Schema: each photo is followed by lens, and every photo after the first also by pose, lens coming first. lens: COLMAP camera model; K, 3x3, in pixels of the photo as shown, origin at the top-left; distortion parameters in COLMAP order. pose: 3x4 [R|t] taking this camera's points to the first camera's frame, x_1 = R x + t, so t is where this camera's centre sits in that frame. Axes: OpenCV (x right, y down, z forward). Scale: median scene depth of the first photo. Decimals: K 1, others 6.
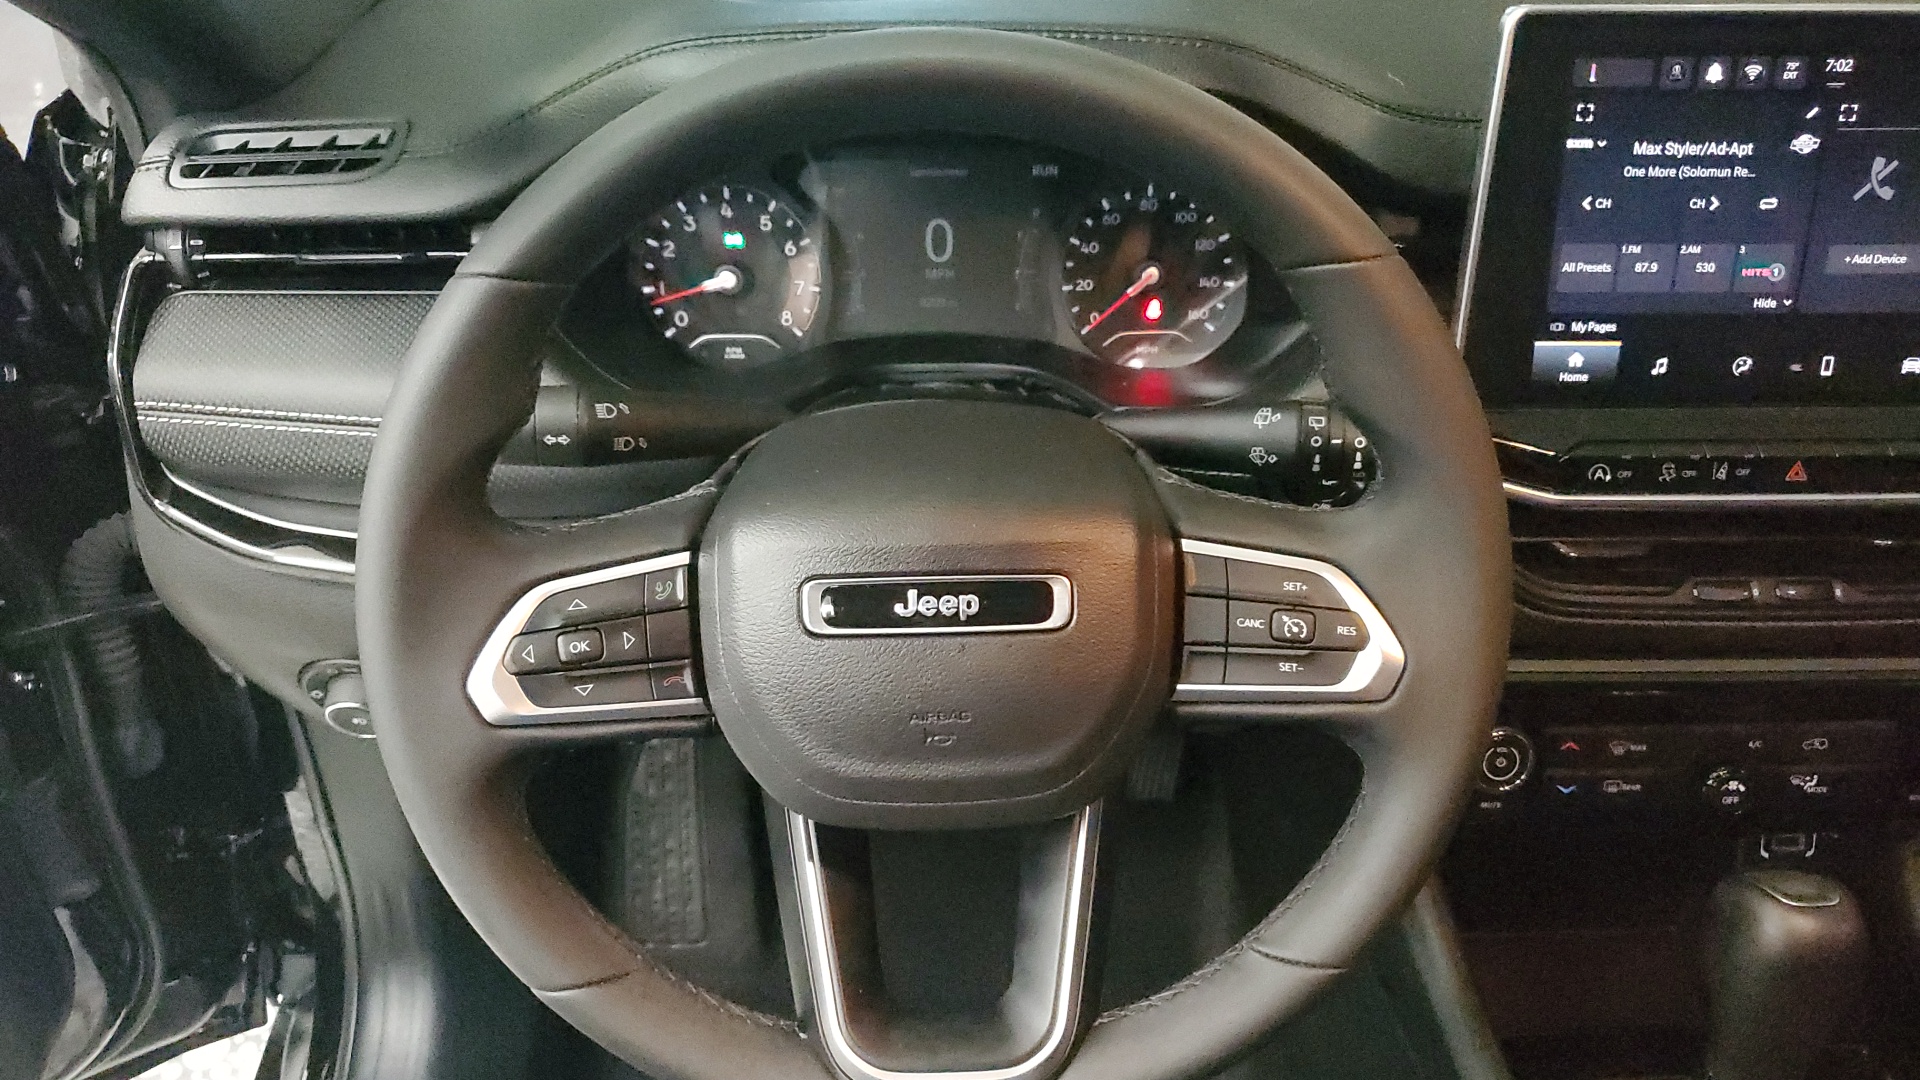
lens RADIAL K [[1425.6, 0, 1001.8], [0, 1425.6, 539.8], [0, 0, 1]] dist [0.002651, 0.007038]
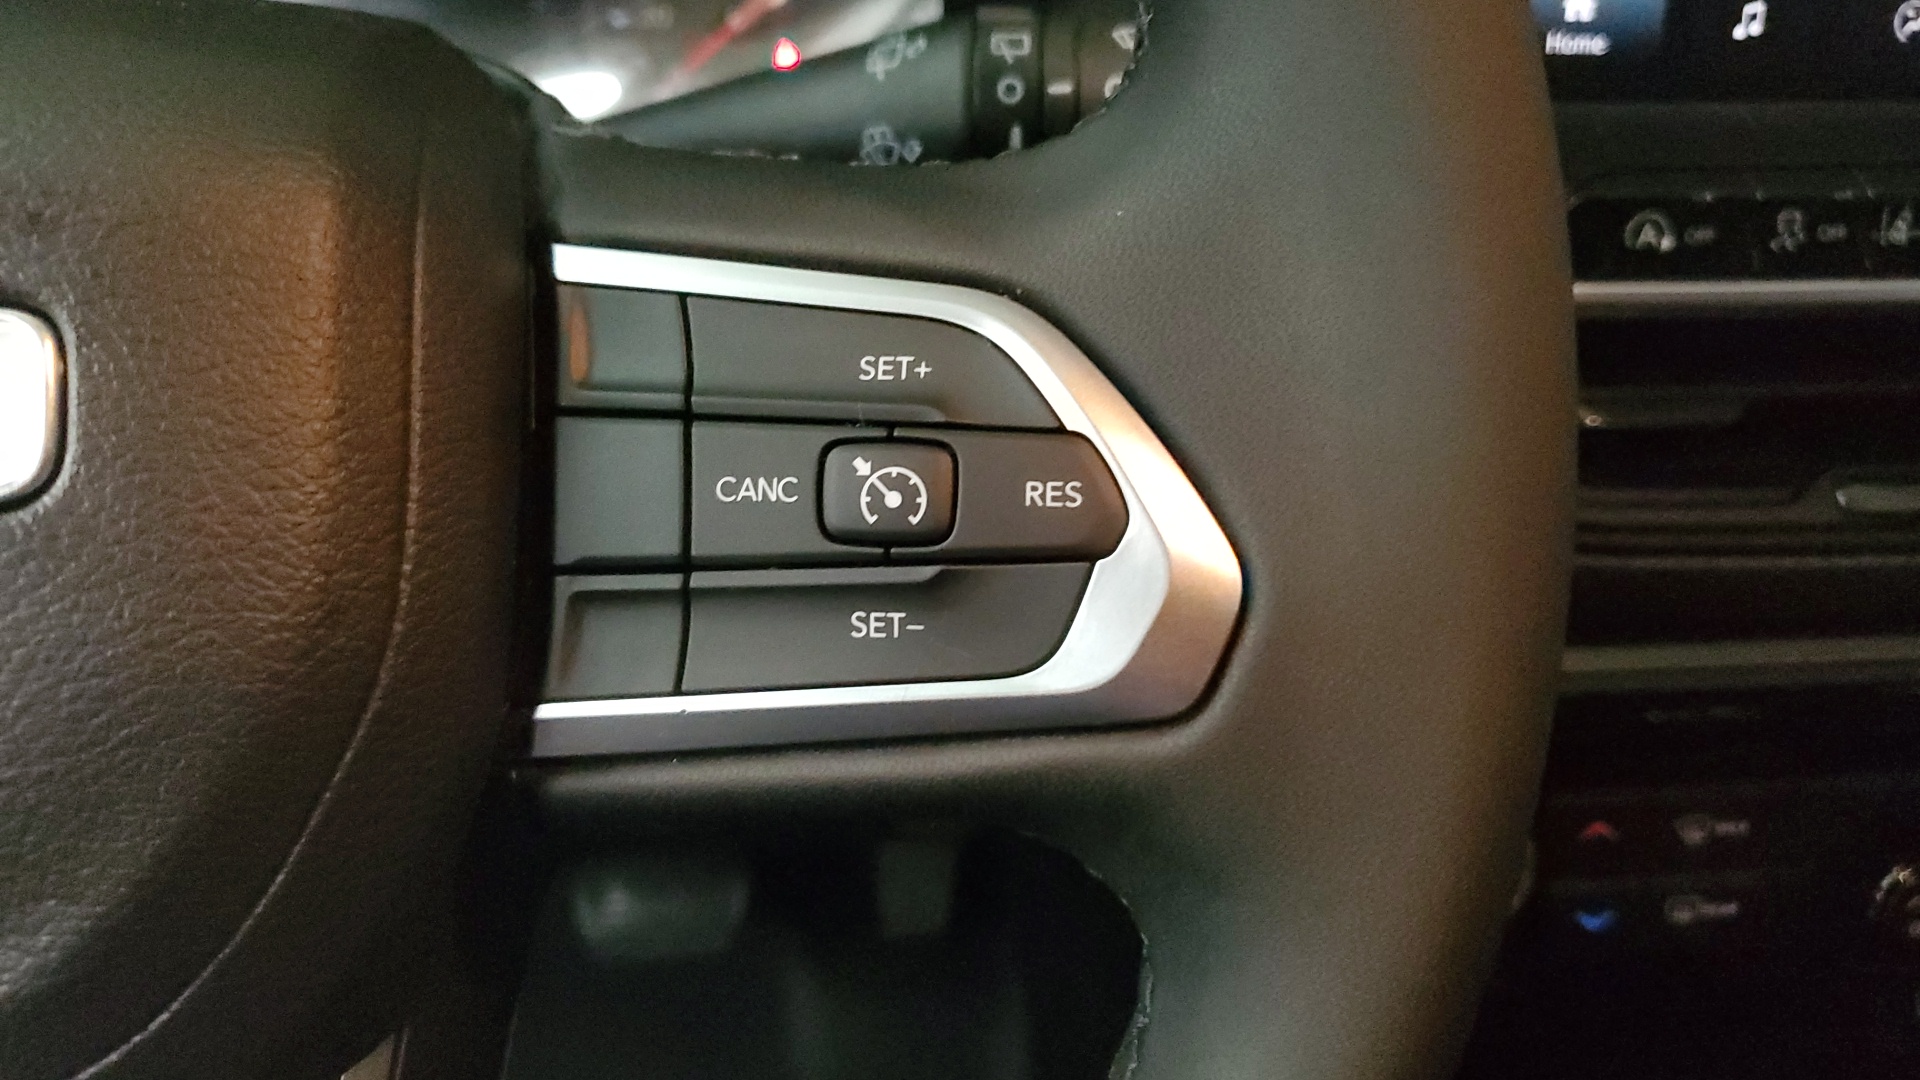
lens RADIAL K [[1534.2, 0, 999.0], [0, 1534.2, 543.6], [0, 0, 1]] dist [0.027016, -0.001428]
pose [[0.993665, -0.033427, 0.107295, 0.154153], [0.039411, 0.997755, -0.054147, 0.072811], [-0.105244, 0.058033, 0.992752, 0.536460]]
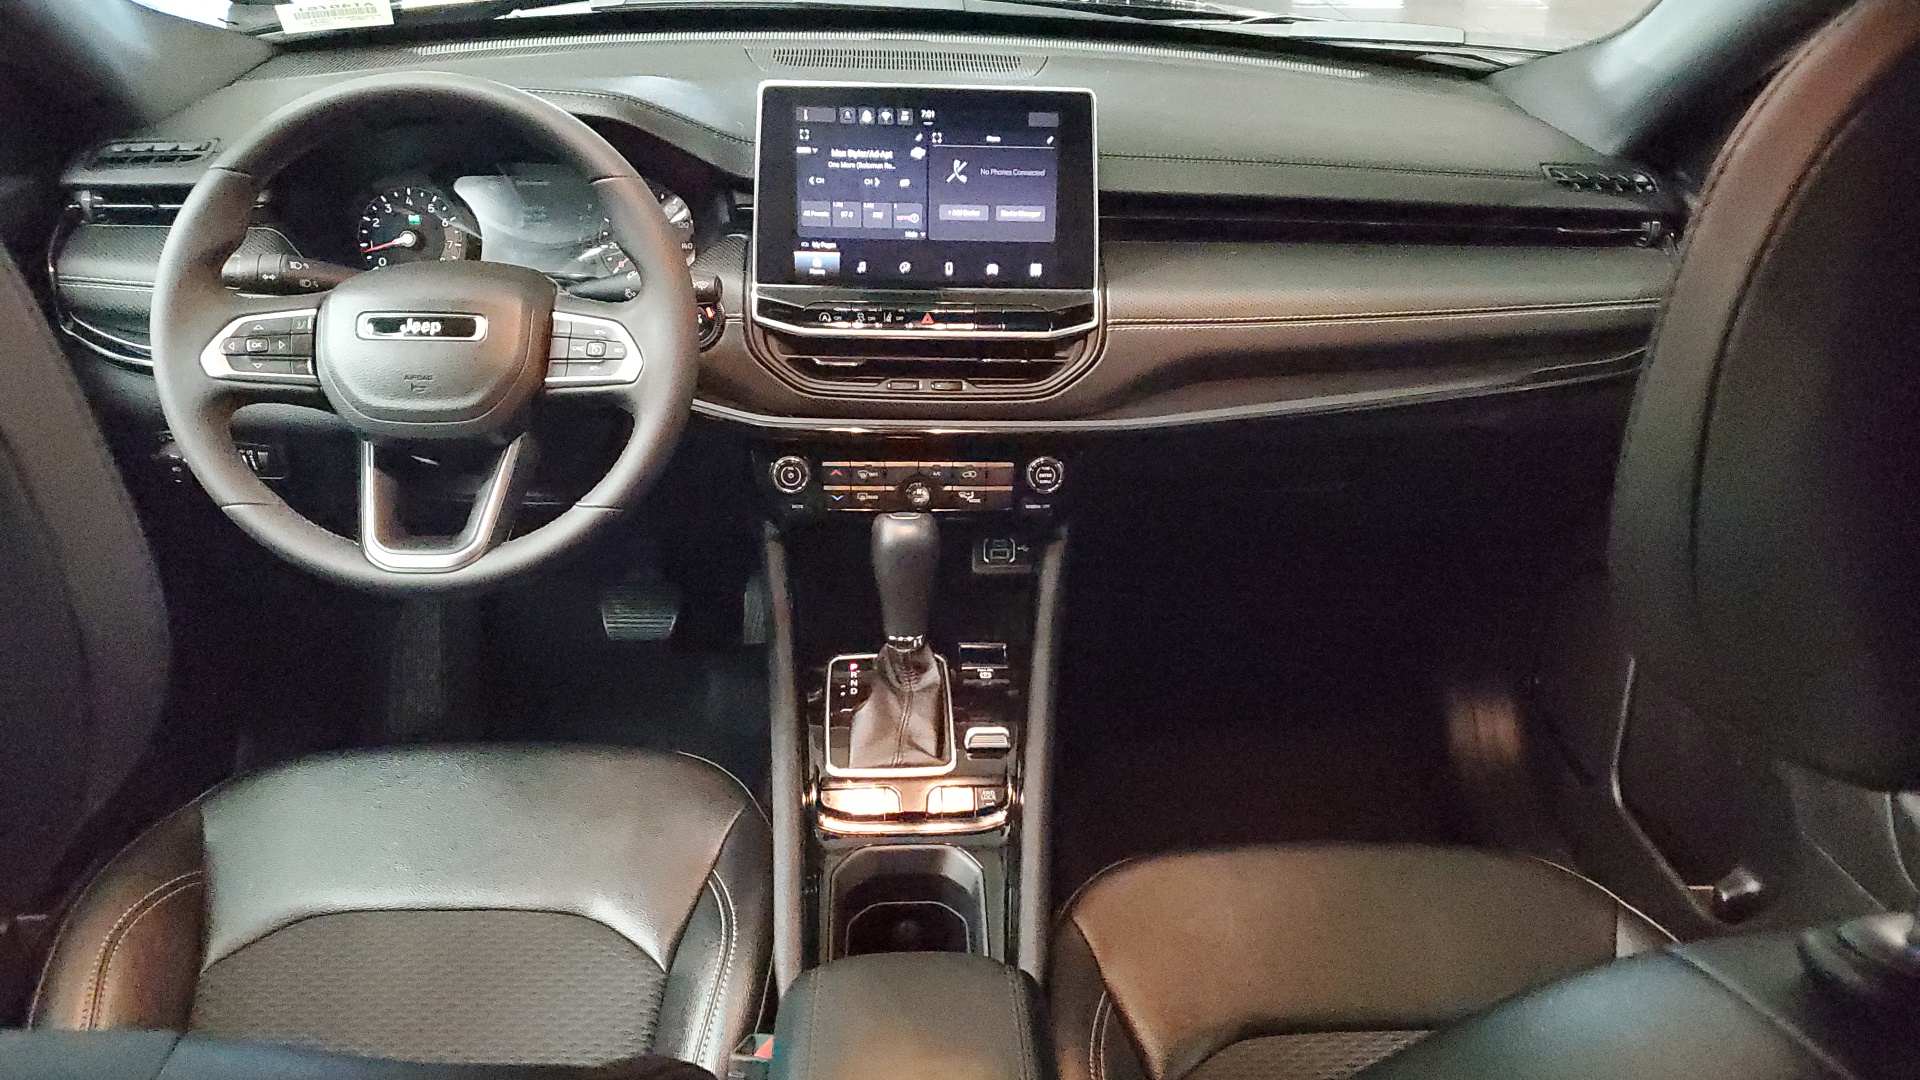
lens RADIAL K [[1361.7, 0, 968.1], [0, 1361.7, 564.1], [0, 0, 1]] dist [0.006598, -0.000932]
pose [[0.999502, 0.003480, 0.031374, 0.563515], [-0.000984, 0.996857, -0.079216, 0.441577], [-0.031551, 0.079146, 0.996364, -0.846199]]
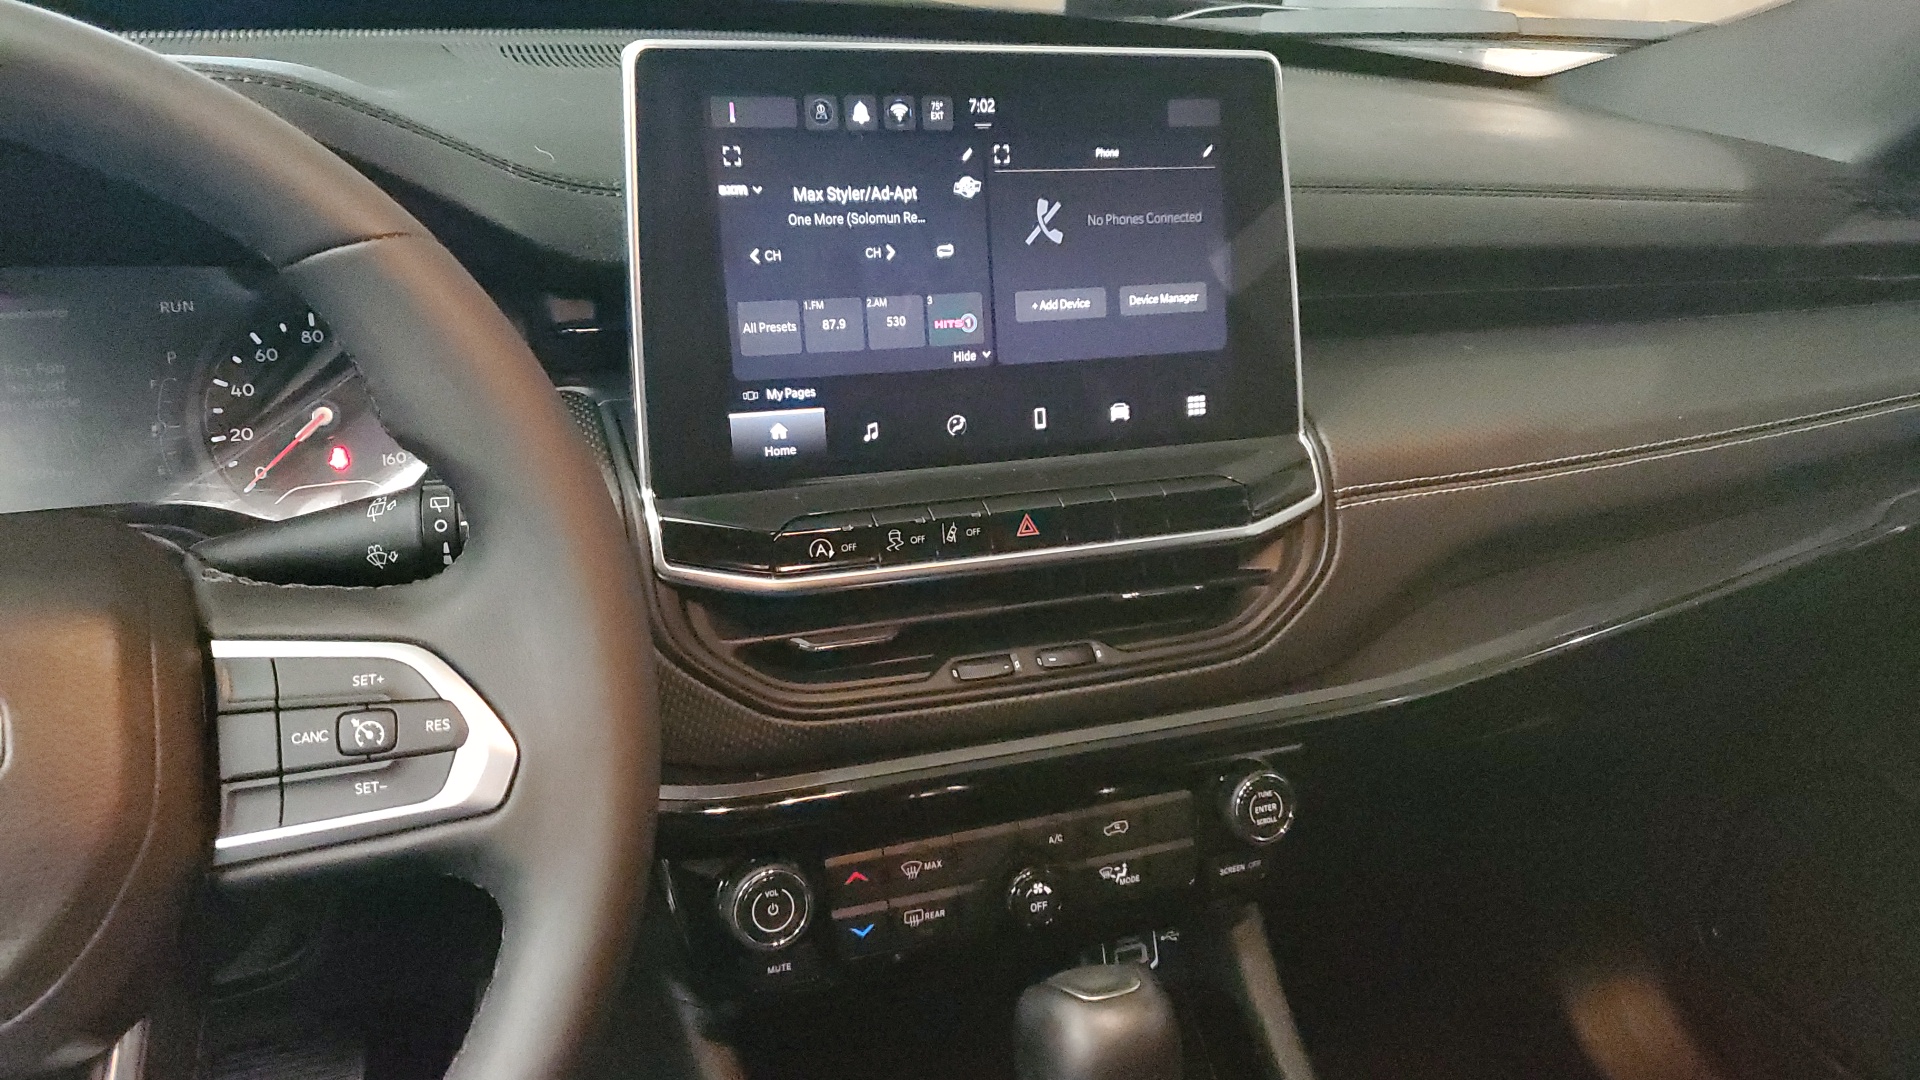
lens RADIAL K [[1421.5, 0, 919.0], [0, 1421.5, 580.4], [0, 0, 1]] dist [0.009695, 0.002570]
pose [[0.944189, -0.111230, 0.310056, 0.204026], [0.164135, 0.974956, -0.150071, 0.114175], [-0.285598, 0.192587, 0.938799, 0.164420]]
